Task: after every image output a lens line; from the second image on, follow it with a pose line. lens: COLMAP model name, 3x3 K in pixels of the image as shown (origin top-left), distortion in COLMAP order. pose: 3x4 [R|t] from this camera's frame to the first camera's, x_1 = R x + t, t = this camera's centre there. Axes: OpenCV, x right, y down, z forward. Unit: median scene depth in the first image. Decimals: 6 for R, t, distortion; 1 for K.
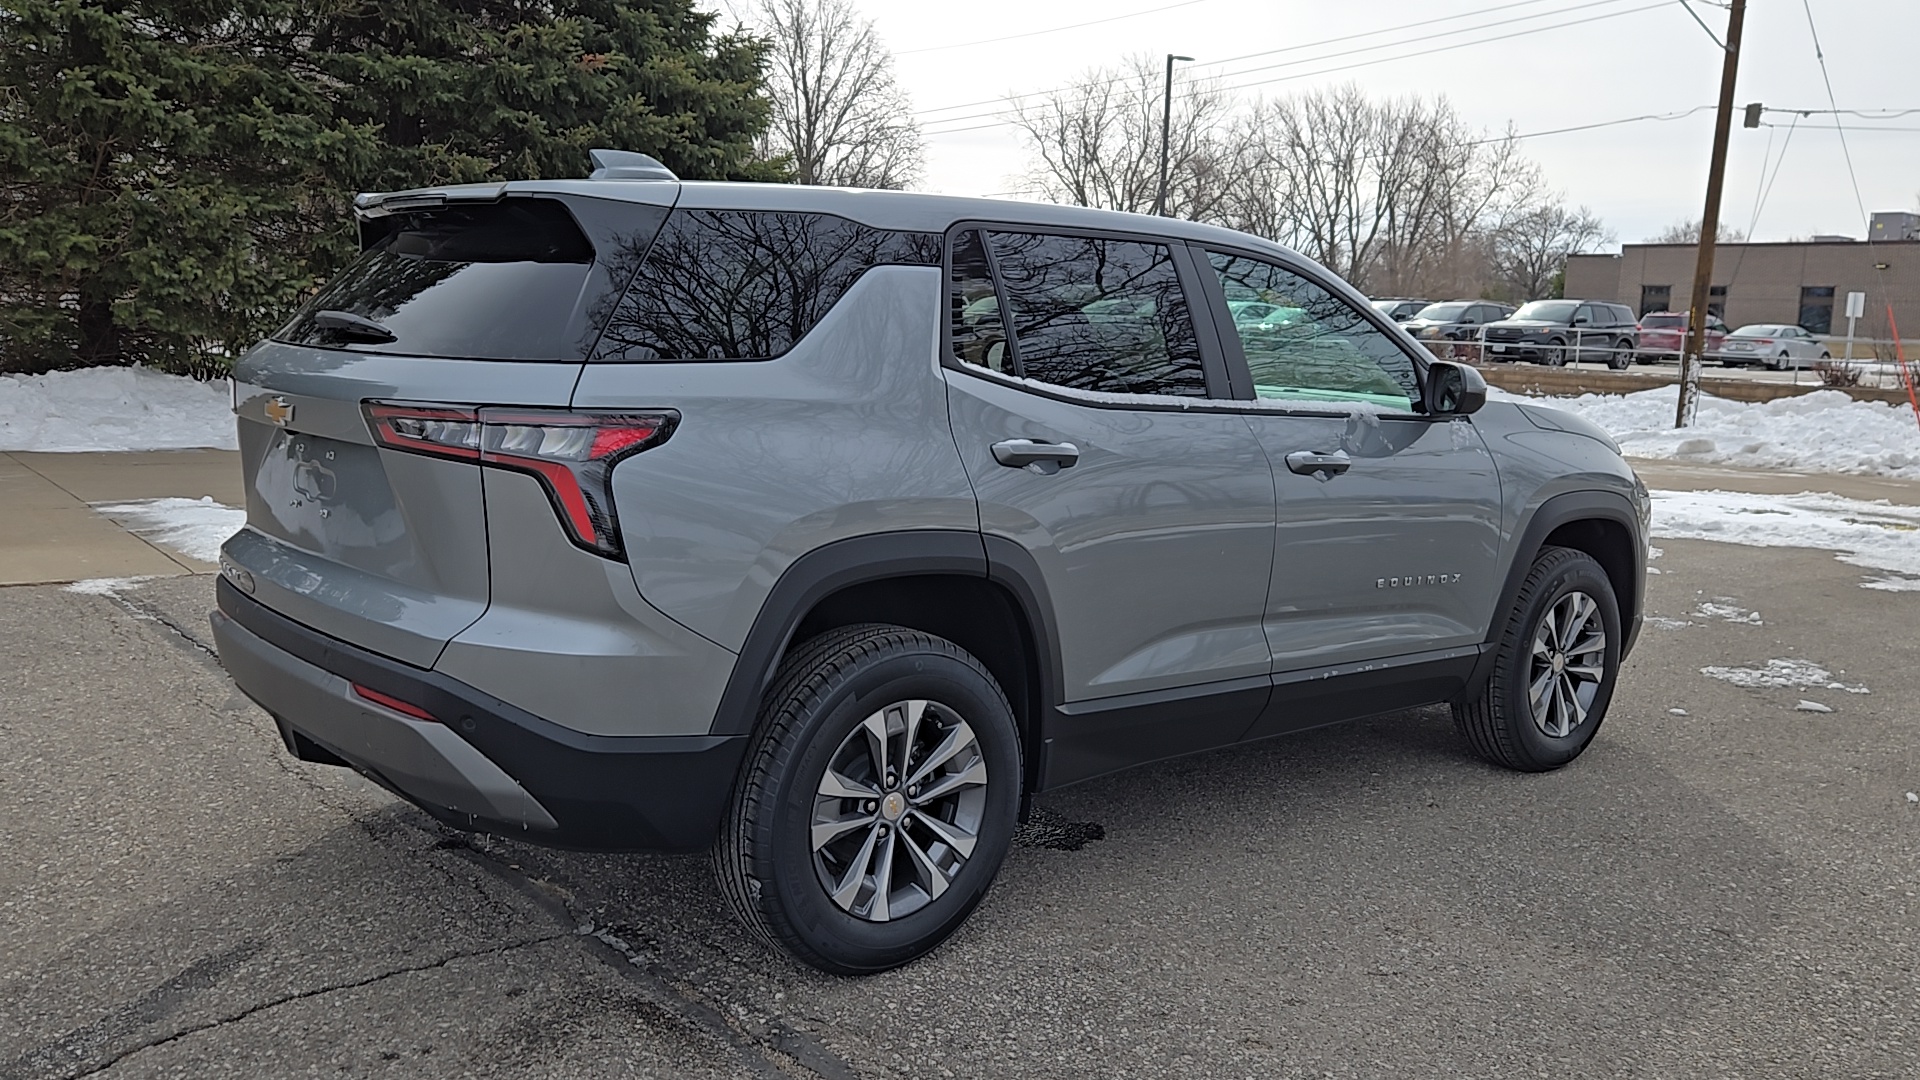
lens RADIAL K [[1591.8, 0, 963.5], [0, 1591.8, 530.6], [0, 0, 1]] dist [0.022912, -0.011760]
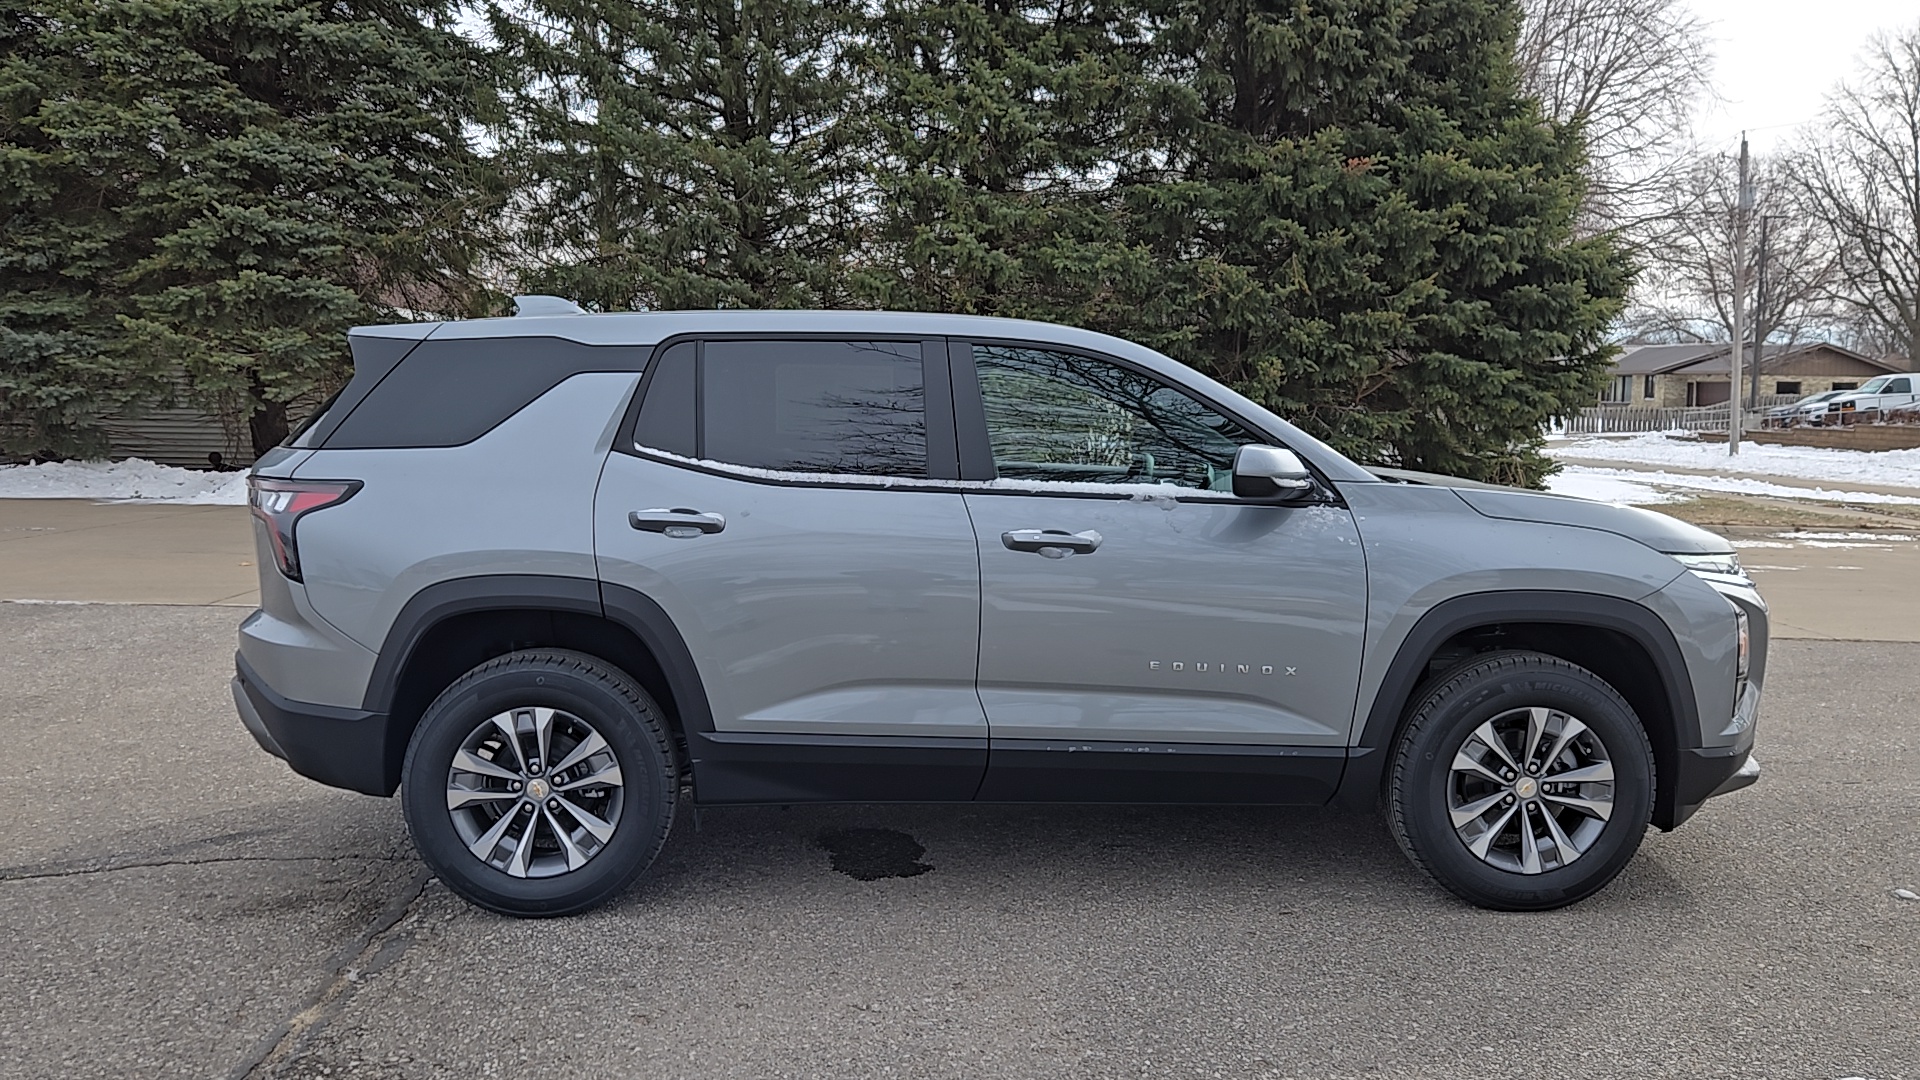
lens RADIAL K [[1591.8, 0, 963.5], [0, 1591.8, 530.6], [0, 0, 1]] dist [0.022912, -0.011760]
pose [[0.785123, 0.024344, -0.618862, 1.013742], [-0.059958, 0.997521, -0.036826, -0.009279], [0.616431, 0.066018, 0.784636, 0.182635]]
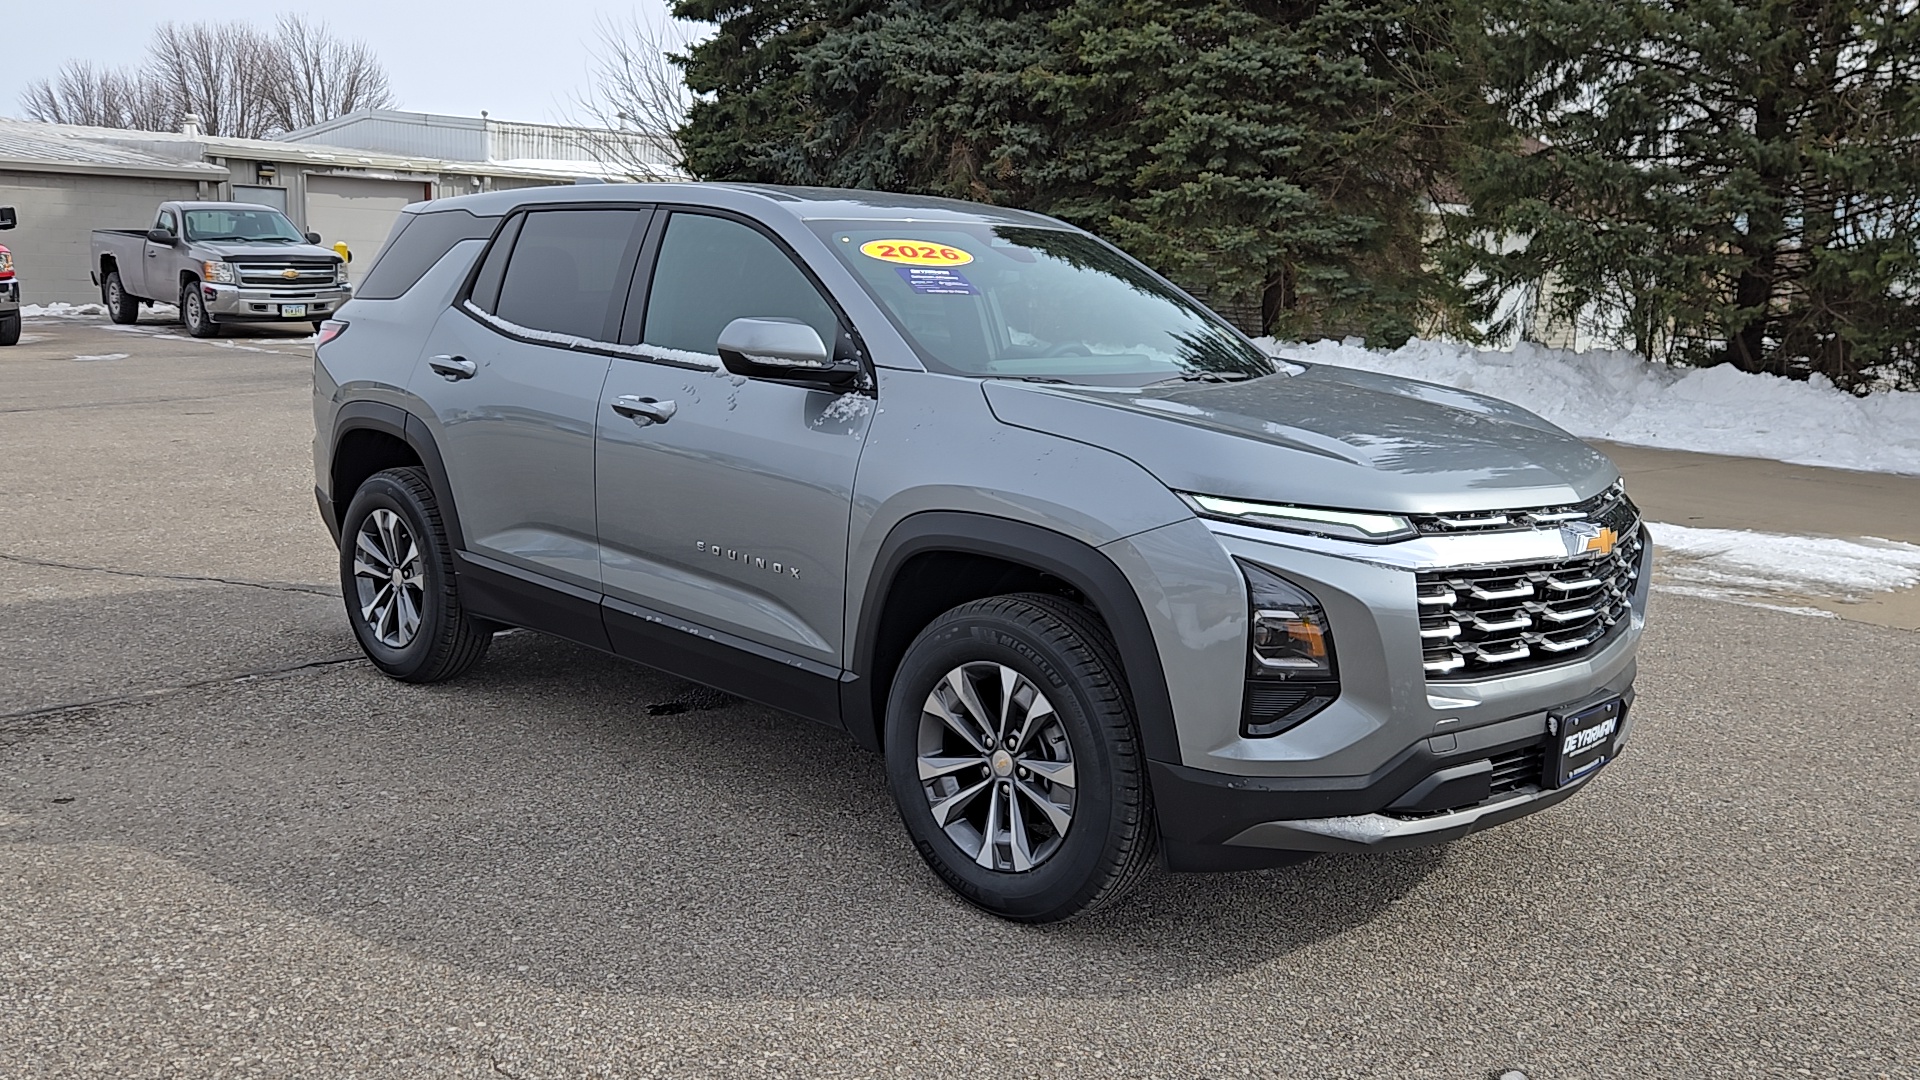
lens RADIAL K [[1579.9, 0, 930.8], [0, 1579.9, 543.1], [0, 0, 1]] dist [0.026691, 0.003260]
pose [[0.085544, 0.133816, -0.987307, 1.569732], [-0.152790, 0.980980, 0.119720, -0.133997], [0.984549, 0.140610, 0.104363, 1.348882]]
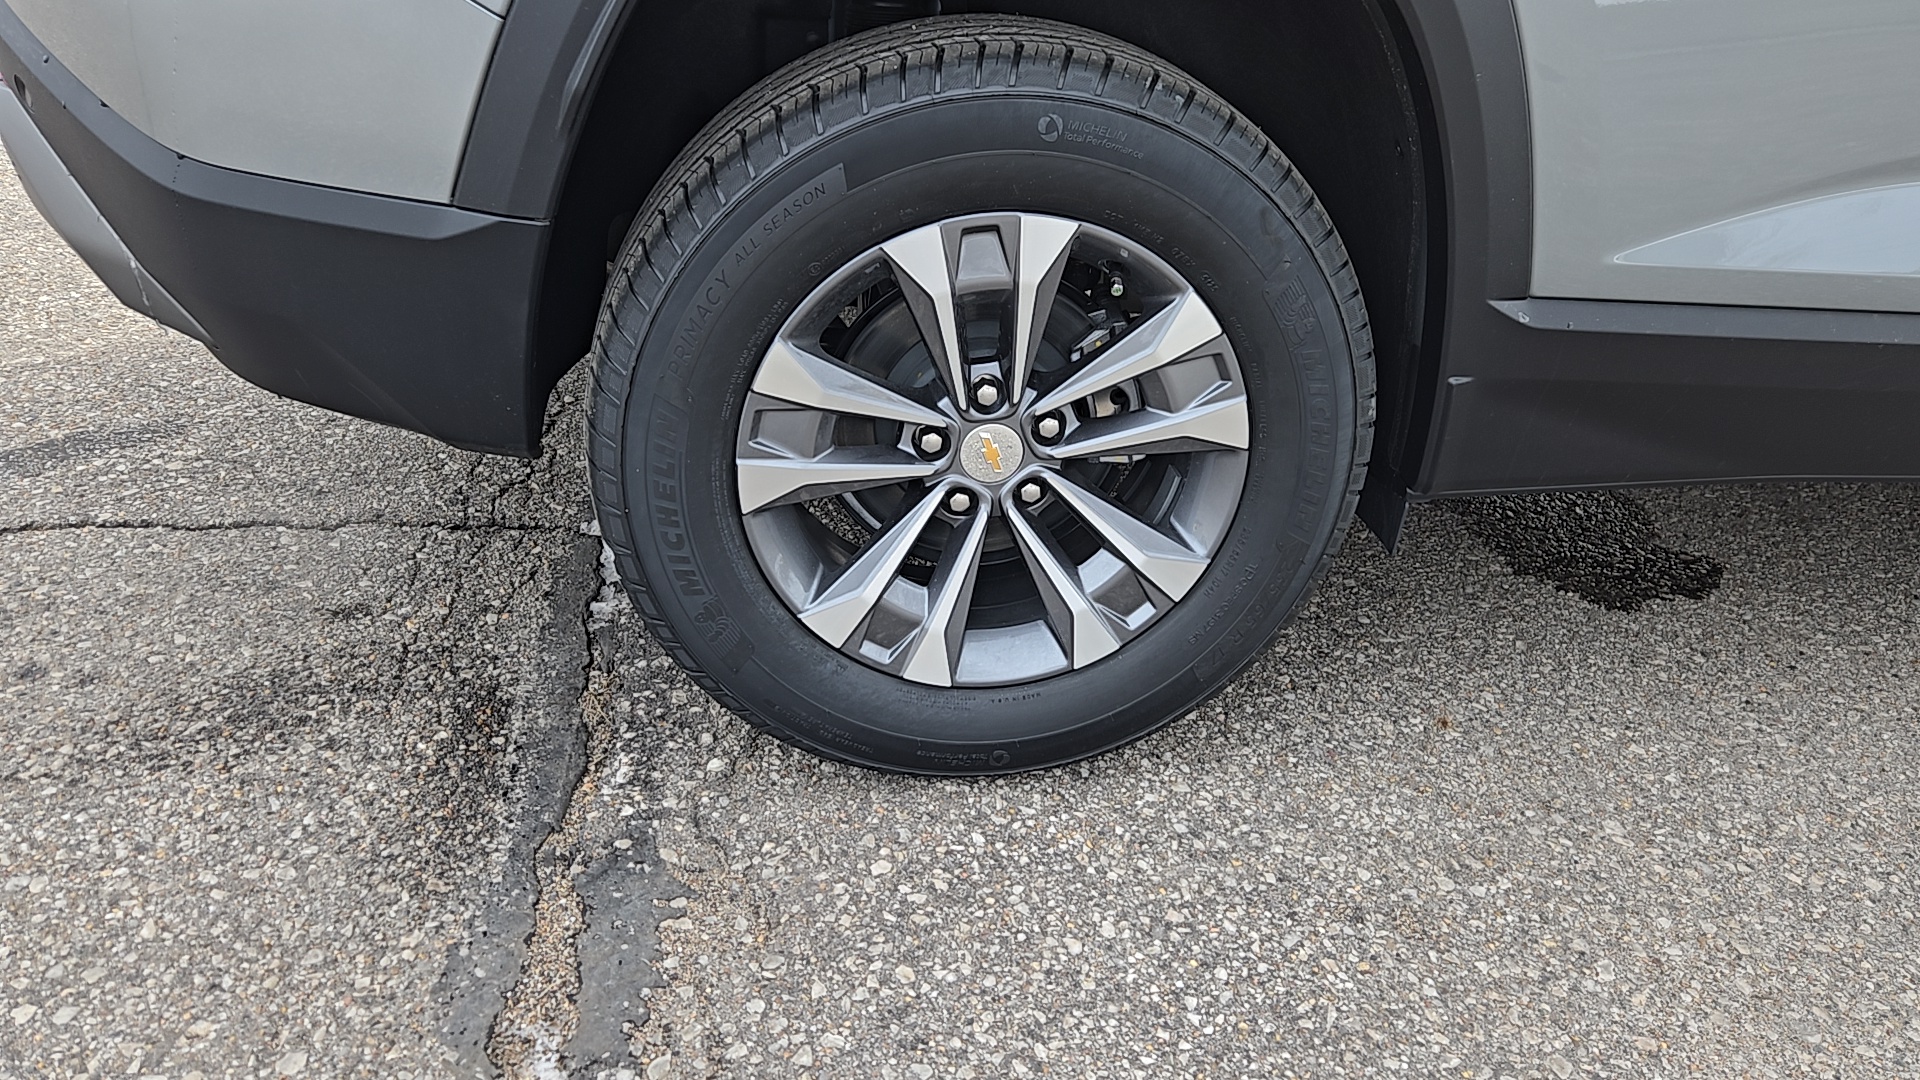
lens RADIAL K [[1591.8, 0, 963.5], [0, 1591.8, 530.6], [0, 0, 1]] dist [0.022912, -0.011760]
pose [[0.835541, 0.255317, -0.486502, 0.166806], [-0.099304, 0.941064, 0.323323, 0.051881], [0.540380, -0.221838, 0.811651, 0.629800]]
